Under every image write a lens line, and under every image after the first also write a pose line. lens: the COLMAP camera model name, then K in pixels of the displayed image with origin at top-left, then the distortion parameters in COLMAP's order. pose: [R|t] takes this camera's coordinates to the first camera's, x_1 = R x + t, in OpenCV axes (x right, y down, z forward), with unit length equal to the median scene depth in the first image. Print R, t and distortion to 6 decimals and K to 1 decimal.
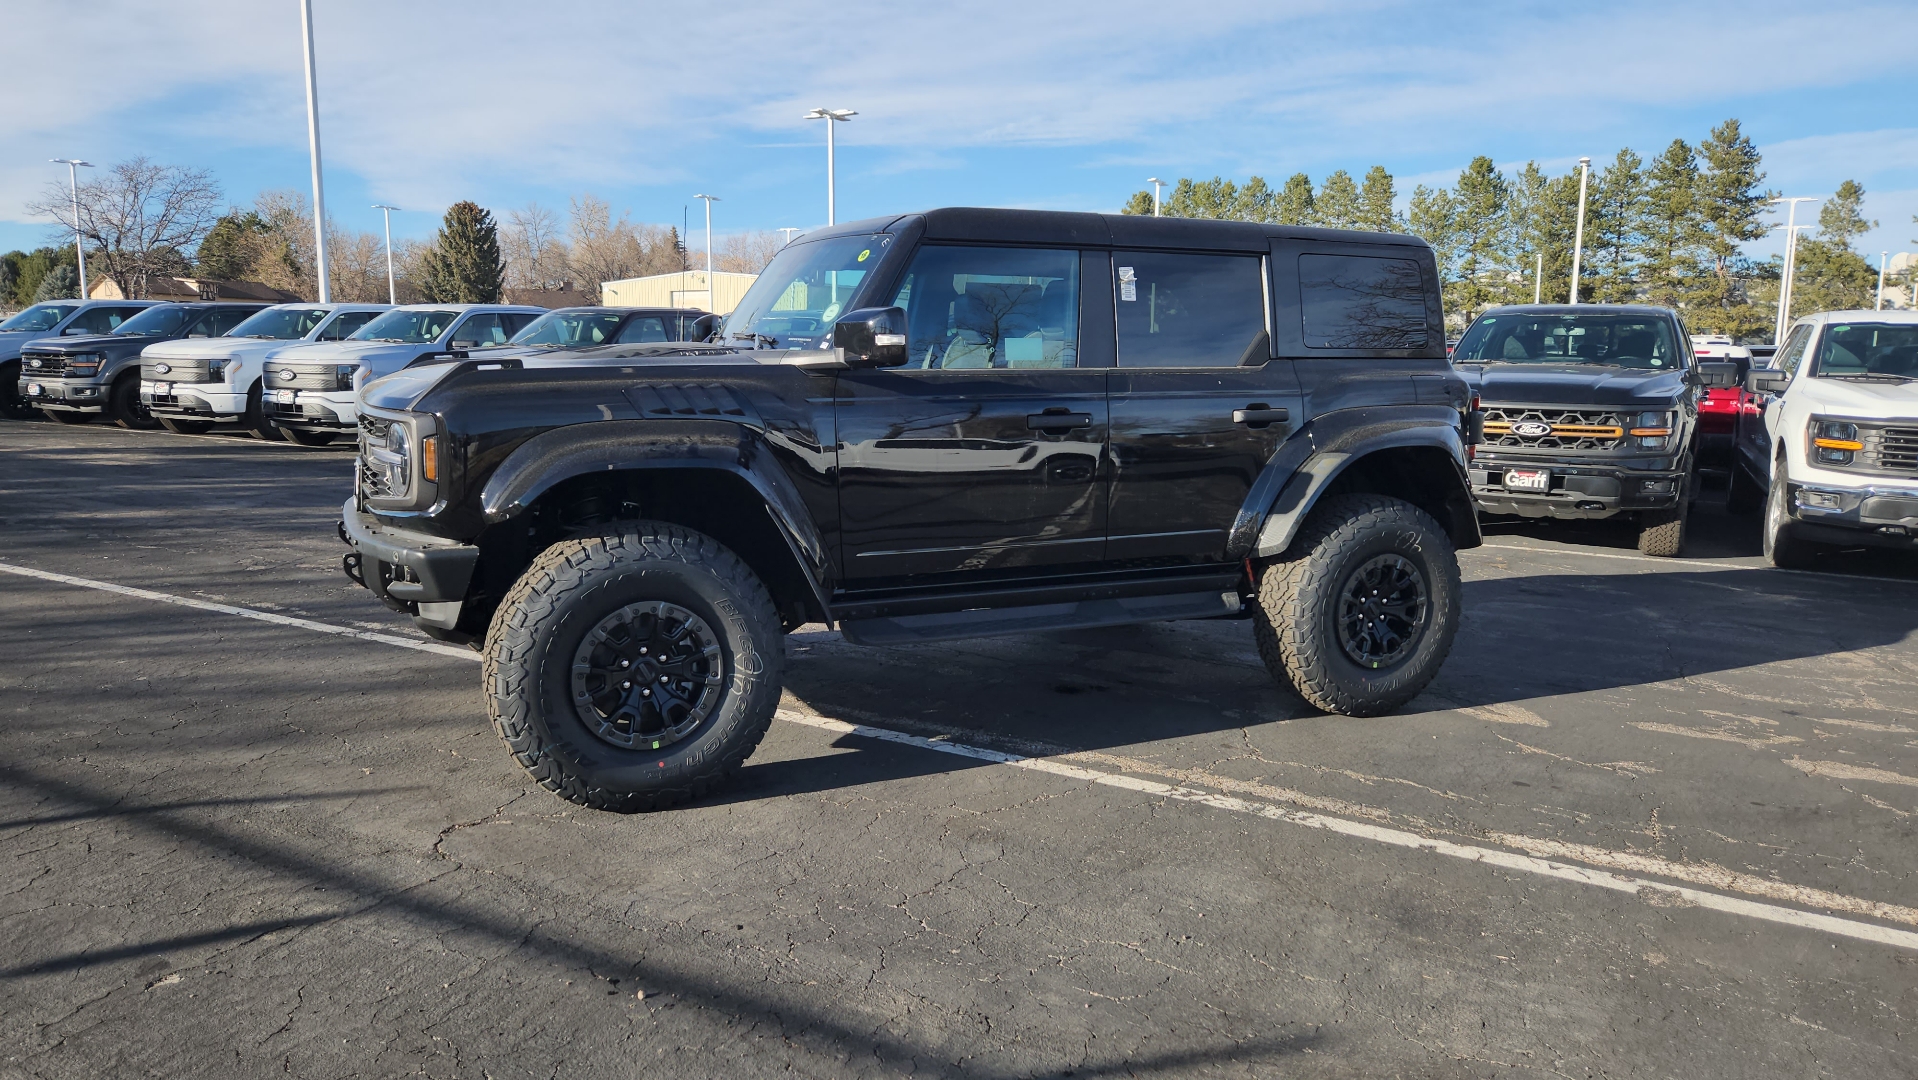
lens RADIAL K [[1281.1, 0, 932.4], [0, 1281.1, 539.4], [0, 0, 1]] dist [0.074232, -0.062219]
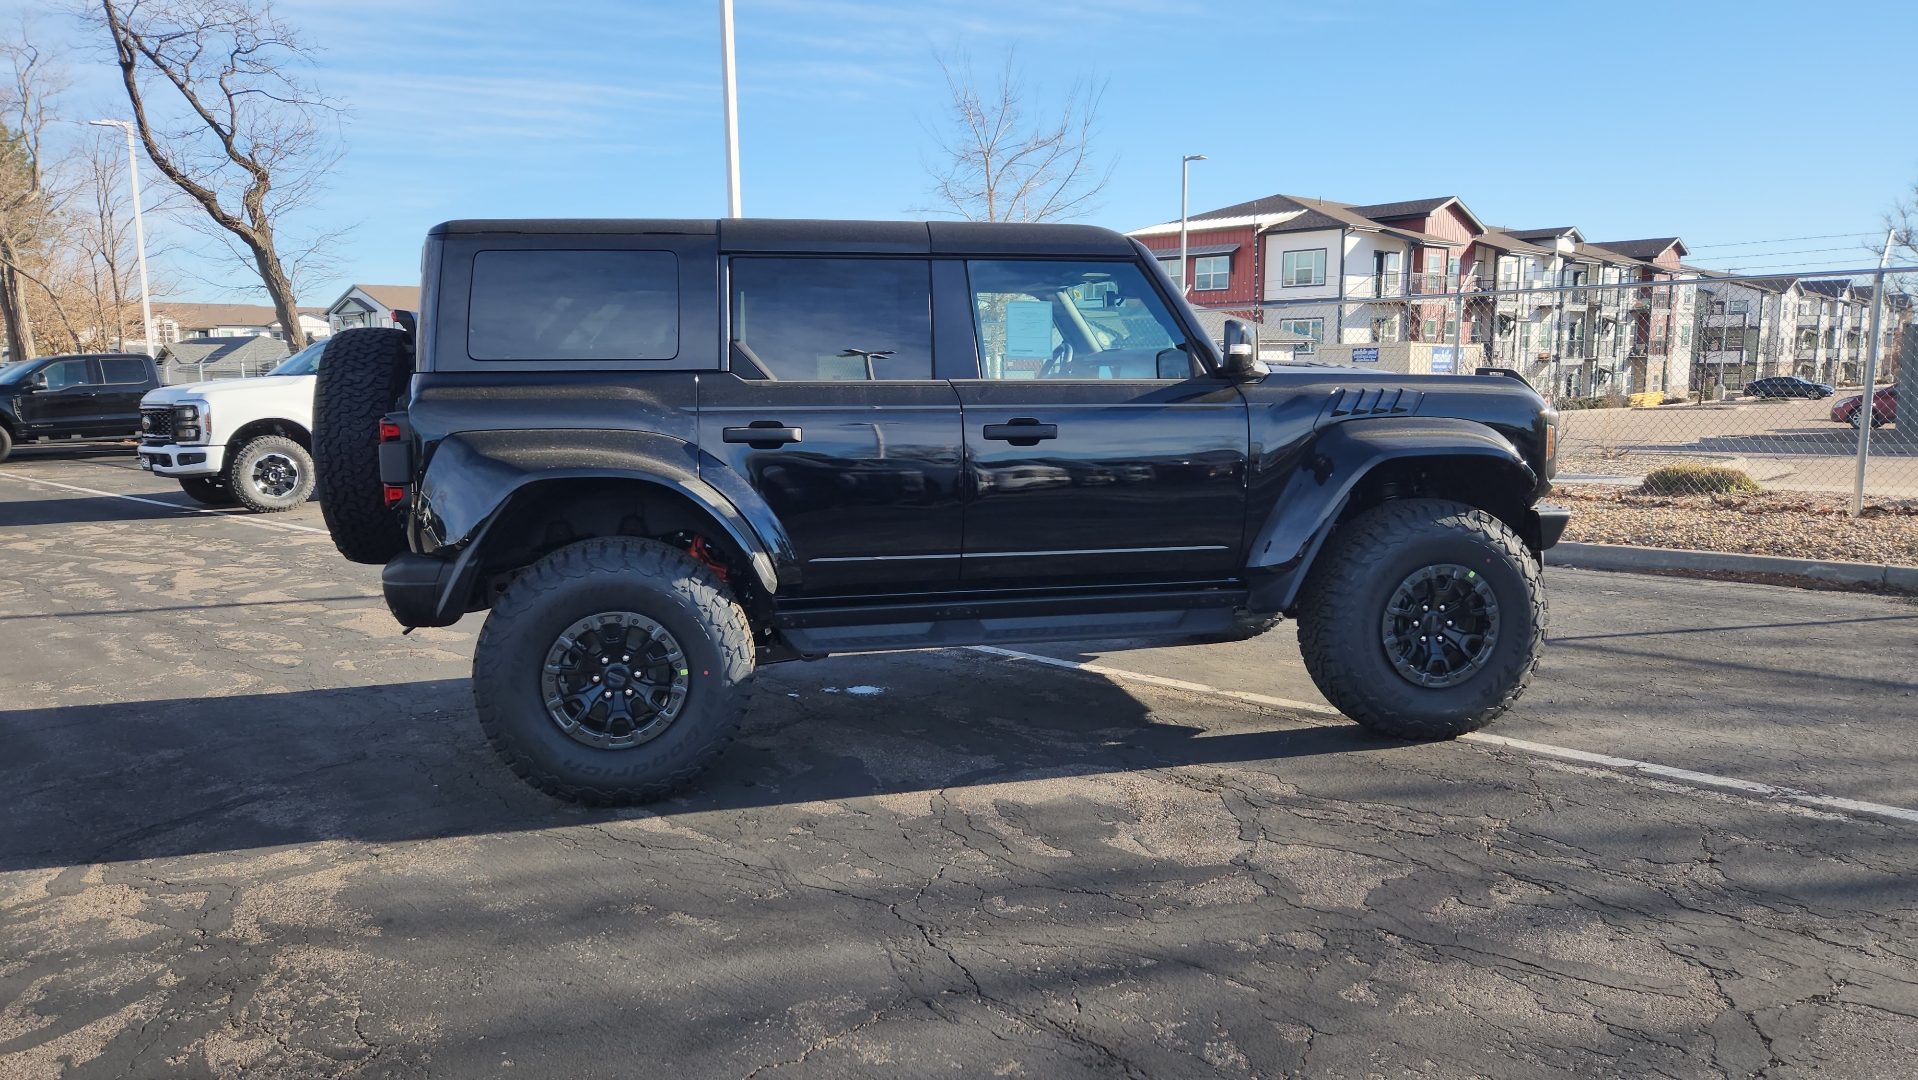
lens RADIAL K [[1283.8, 0, 942.3], [0, 1283.8, 519.0], [0, 0, 1]] dist [0.073459, -0.059237]
pose [[-0.966049, -0.032641, 0.256288, -0.242483], [0.036409, 0.964888, 0.260127, -0.315943], [-0.255780, 0.260627, -0.930940, 2.117217]]
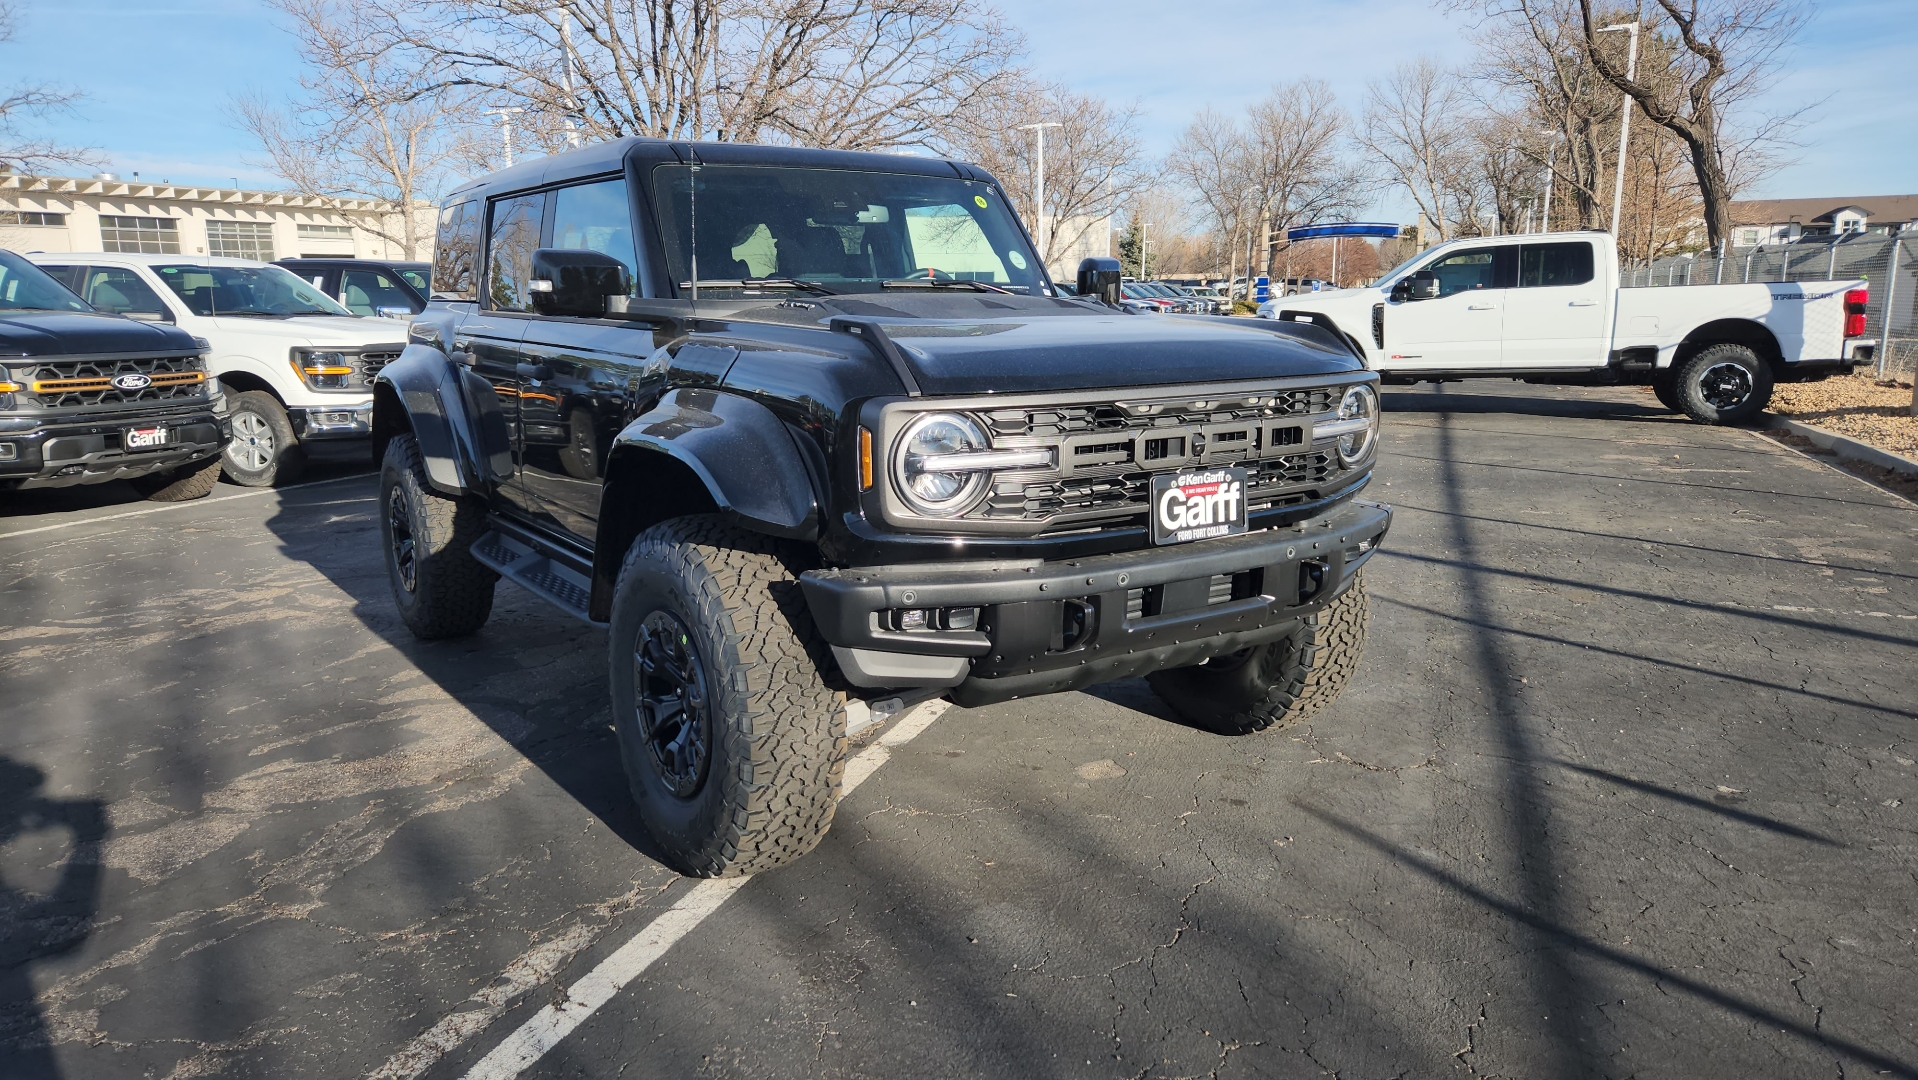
lens RADIAL K [[1281.1, 0, 932.4], [0, 1281.1, 539.4], [0, 0, 1]] dist [0.074232, -0.062219]
pose [[-0.145651, -0.200634, 0.968779, -0.973172], [0.154936, 0.962513, 0.222630, -0.179126], [-0.977129, 0.182525, -0.109105, 1.086733]]
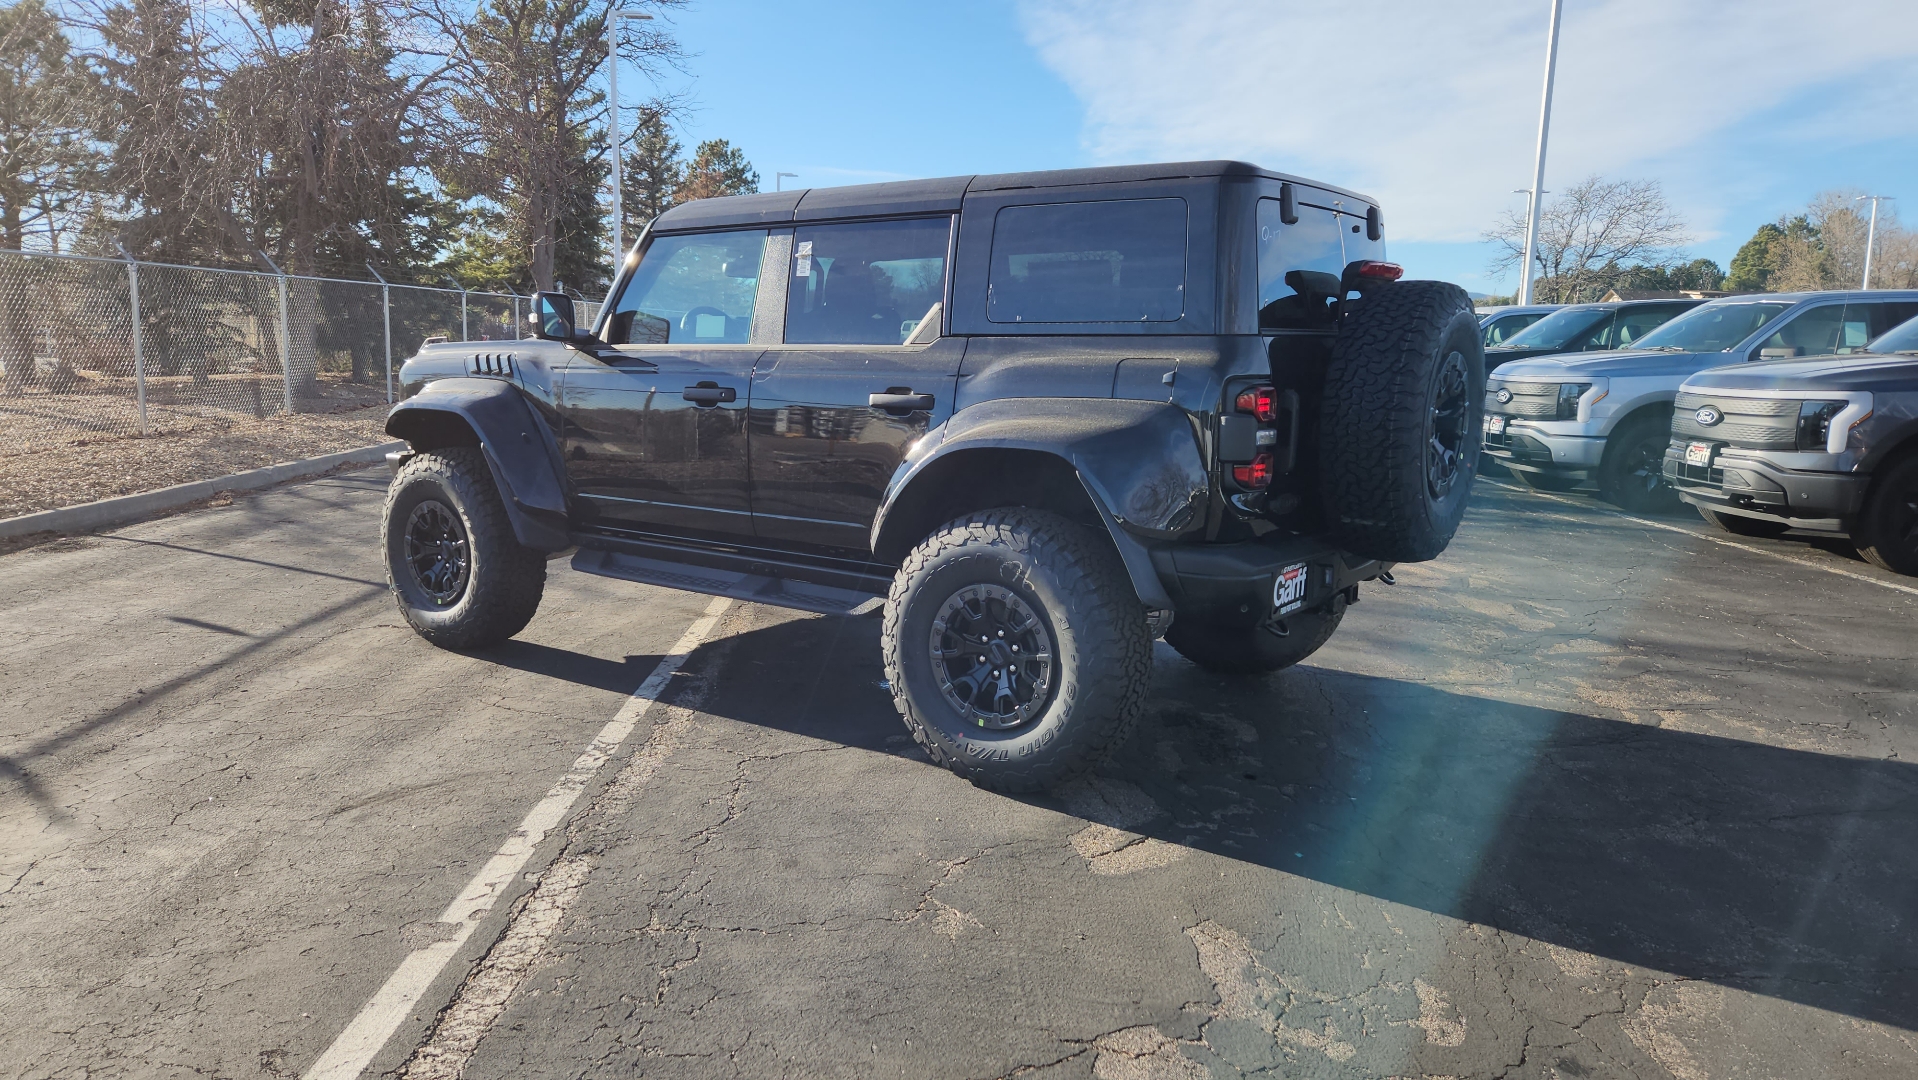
lens RADIAL K [[1281.1, 0, 932.4], [0, 1281.1, 539.4], [0, 0, 1]] dist [0.074232, -0.062219]
pose [[0.477979, 0.124277, -0.869535, 1.031673], [-0.133694, 0.988700, 0.067818, -0.064962], [0.868137, 0.083836, 0.489193, 0.602791]]
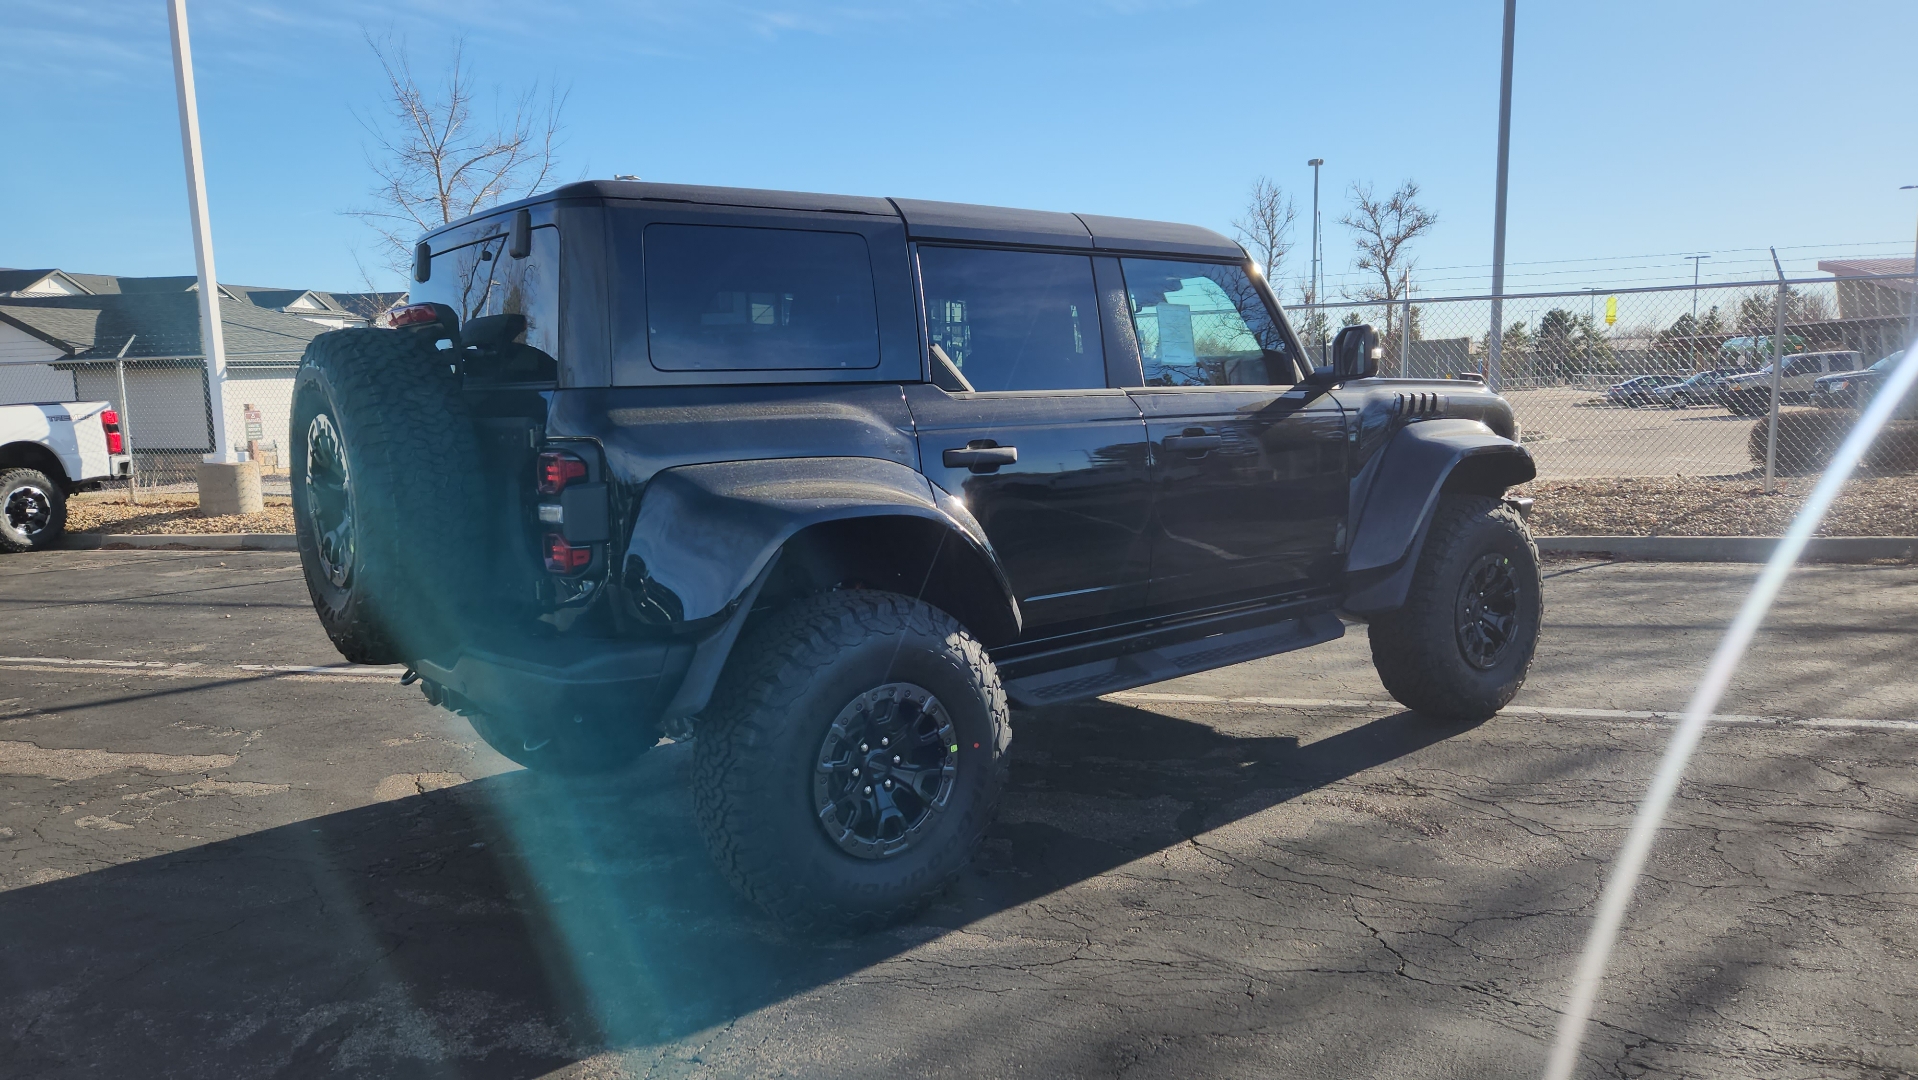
lens RADIAL K [[1281.1, 0, 932.4], [0, 1281.1, 539.4], [0, 0, 1]] dist [0.074232, -0.062219]
pose [[-0.976296, 0.036778, -0.213291, 0.294066], [-0.020463, 0.965359, 0.260123, -0.292268], [0.215469, 0.258322, -0.941723, 2.015893]]
